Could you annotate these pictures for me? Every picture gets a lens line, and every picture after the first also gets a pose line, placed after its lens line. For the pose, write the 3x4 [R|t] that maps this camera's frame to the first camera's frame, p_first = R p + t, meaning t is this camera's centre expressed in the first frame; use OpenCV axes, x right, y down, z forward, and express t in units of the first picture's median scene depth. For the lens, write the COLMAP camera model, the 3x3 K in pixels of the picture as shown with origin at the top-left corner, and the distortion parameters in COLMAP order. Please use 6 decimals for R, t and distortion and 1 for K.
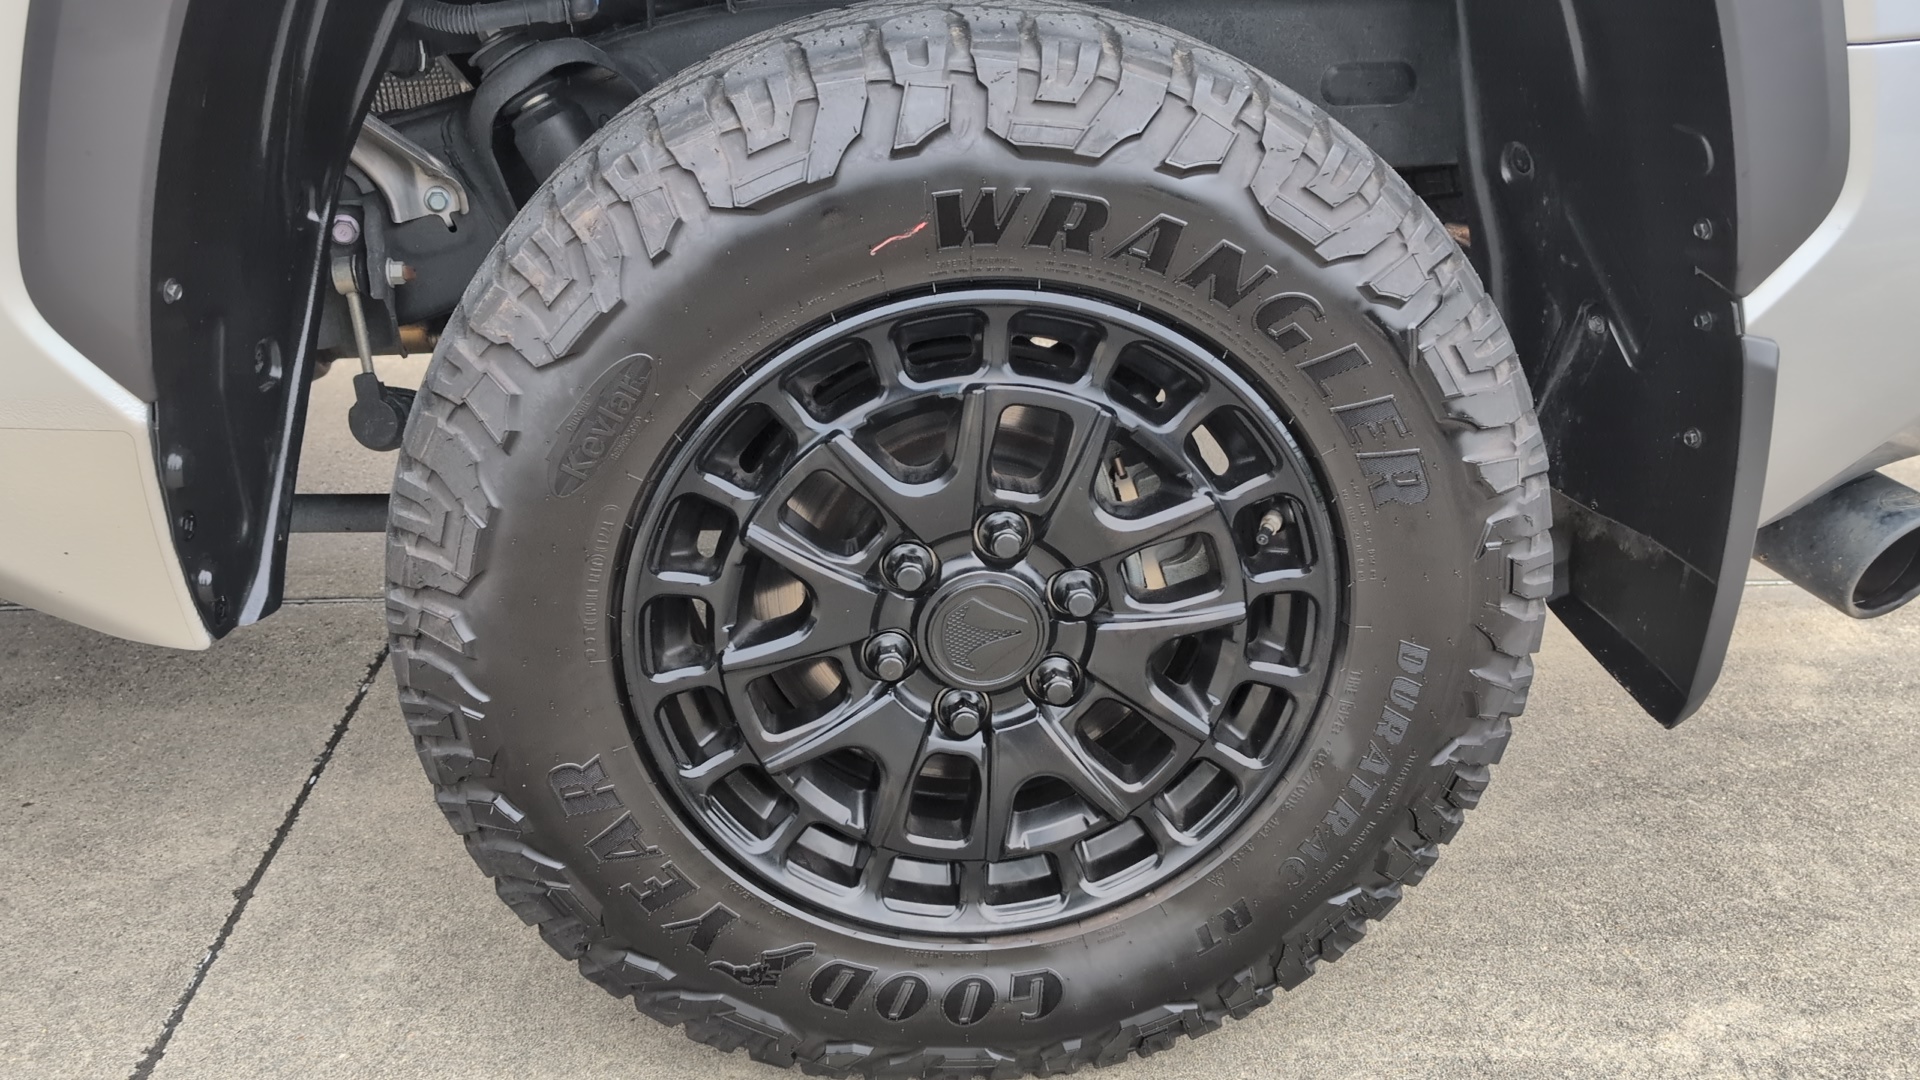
lens RADIAL K [[1660.5, 0, 1003.0], [0, 1660.5, 545.7], [0, 0, 1]] dist [0.115354, -0.249272]
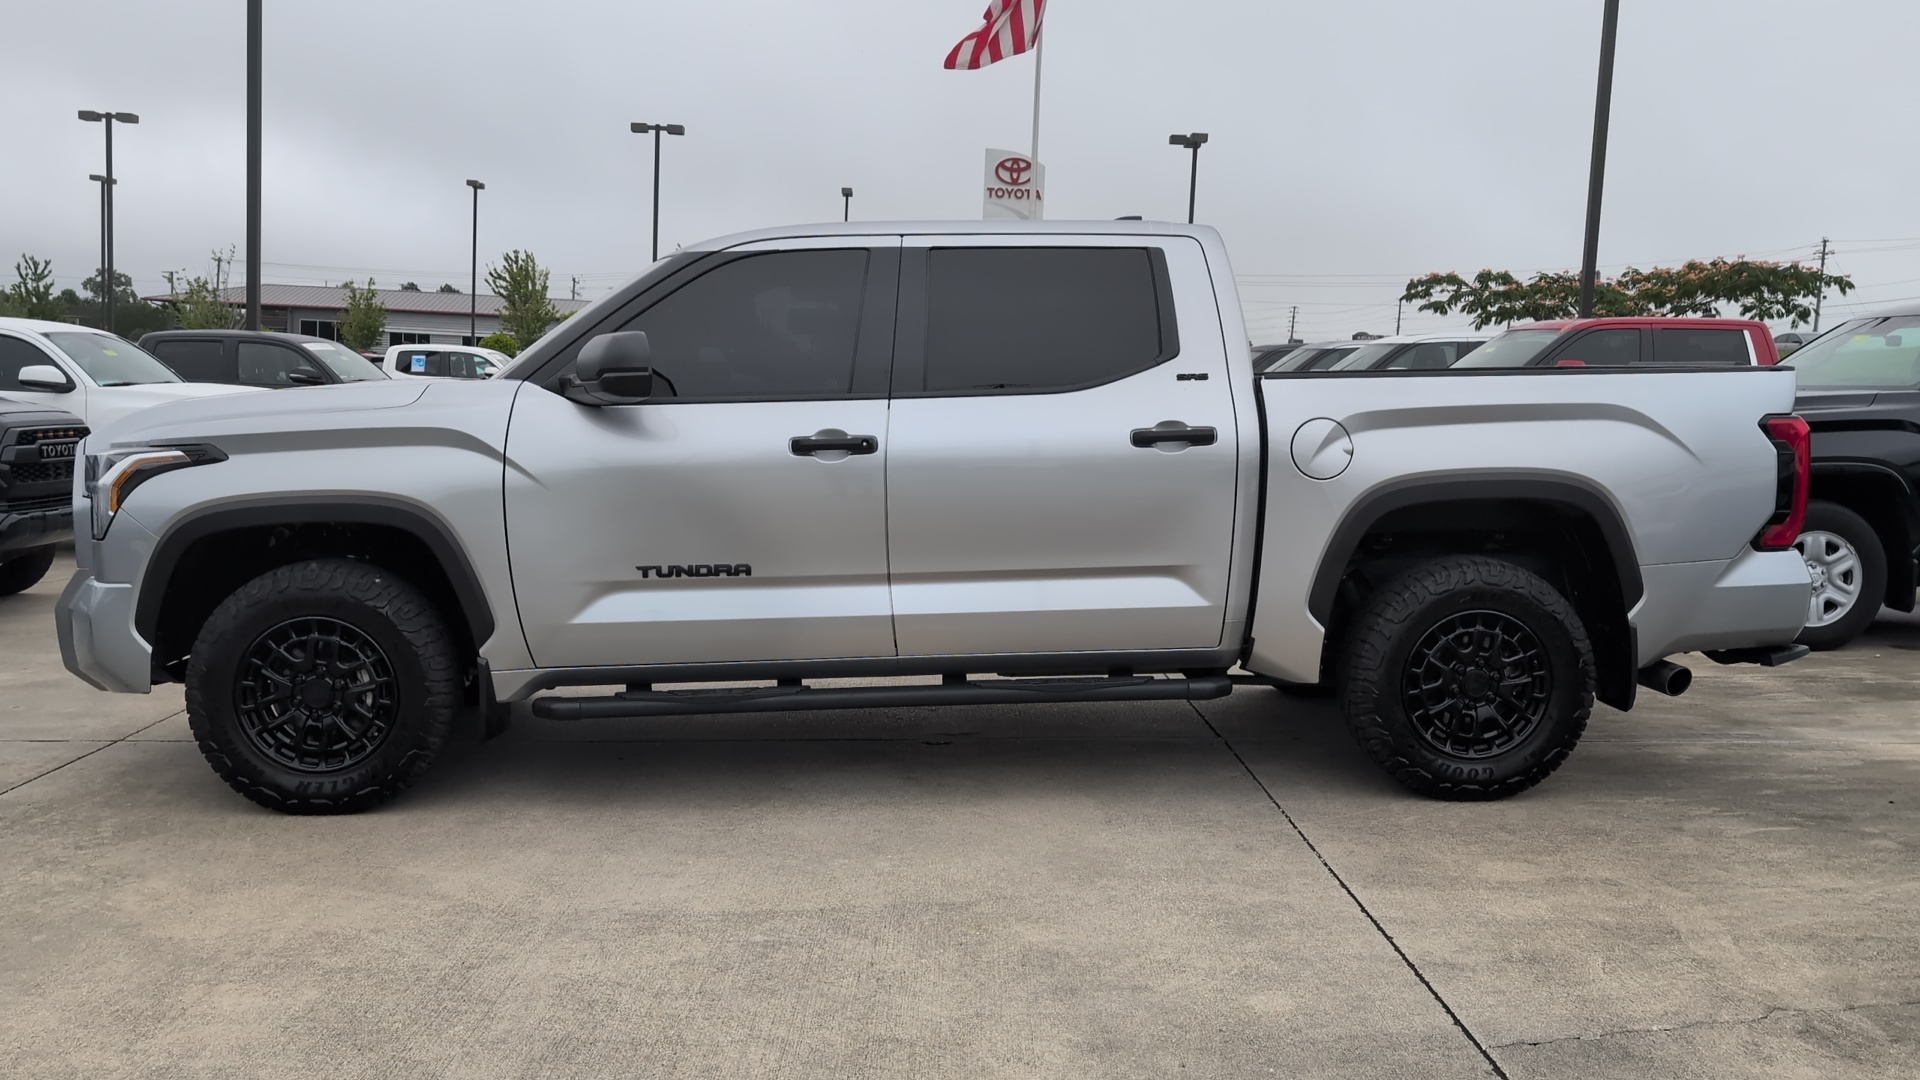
lens RADIAL K [[1624.6, 0, 960.0], [0, 1624.6, 540.0], [0, 0, 1]] dist [0.019487, -0.007757]
pose [[0.999507, 0.000520, -0.031395, -1.443230], [-0.011164, 0.940416, -0.339844, 1.359219], [0.029348, 0.340027, 0.939958, -3.827202]]
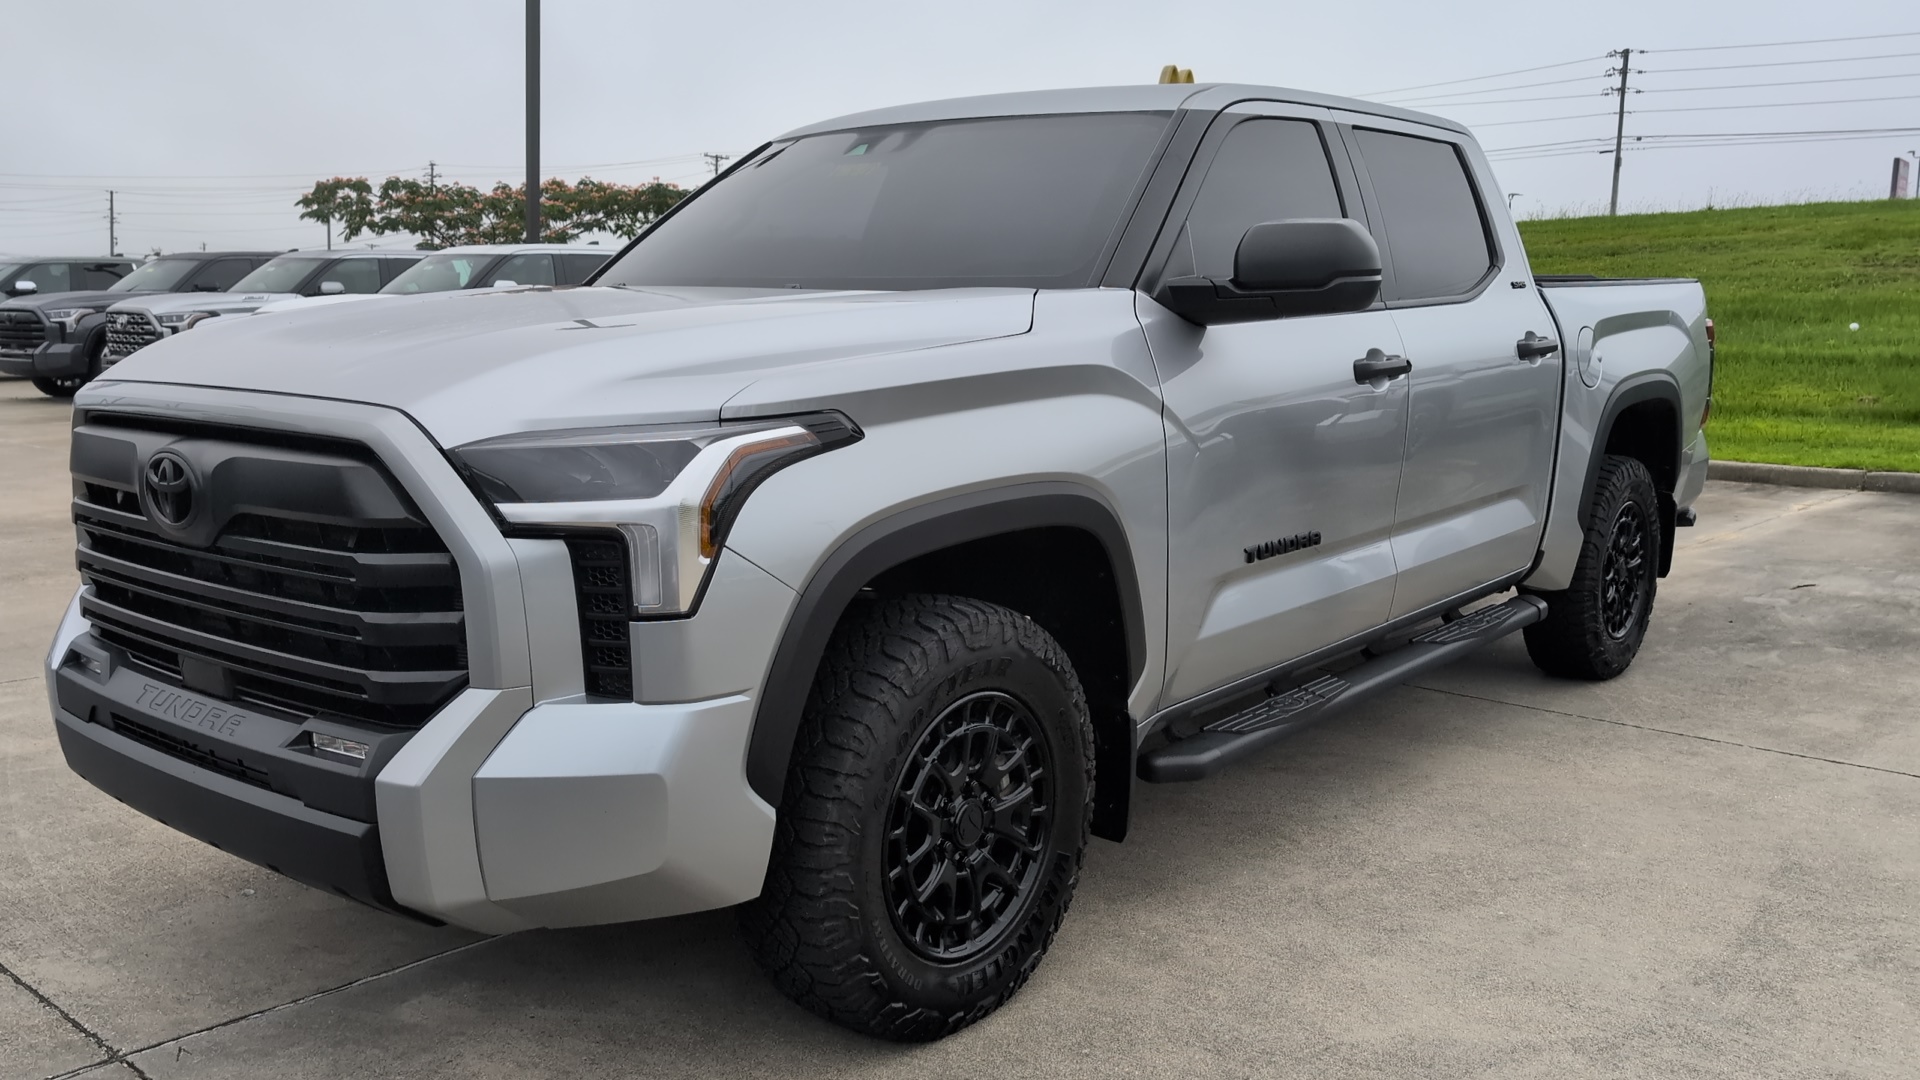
lens RADIAL K [[1624.6, 0, 960.0], [0, 1624.6, 540.0], [0, 0, 1]] dist [0.019487, -0.007757]
pose [[0.708411, -0.110538, 0.697091, -5.382328], [0.308516, 0.936803, -0.164977, 0.180494], [-0.634801, 0.331935, 0.697744, -1.353646]]
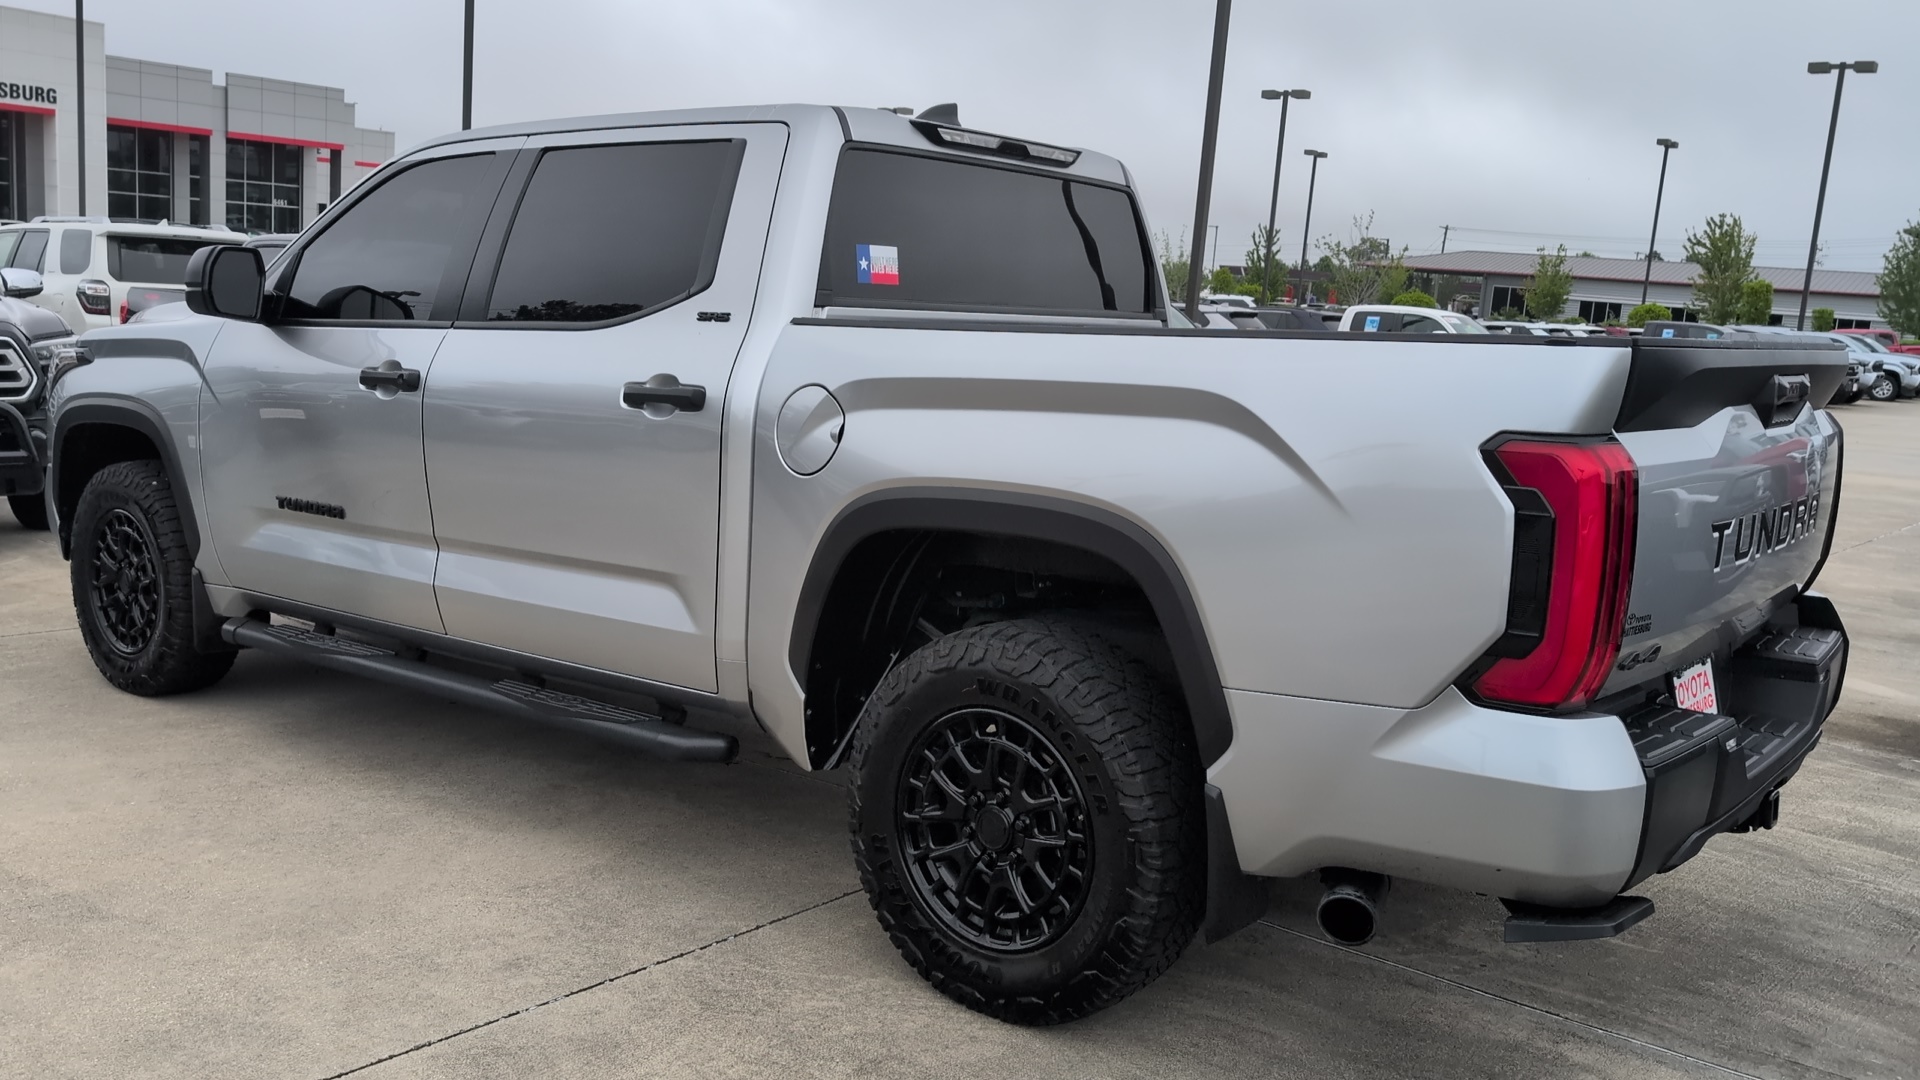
lens RADIAL K [[1624.6, 0, 960.0], [0, 1624.6, 540.0], [0, 0, 1]] dist [0.019487, -0.007757]
pose [[0.721126, 0.120988, -0.682158, 1.981850], [-0.335703, 0.922340, -0.191292, 0.162825], [0.606037, 0.366948, 0.705739, -1.350113]]
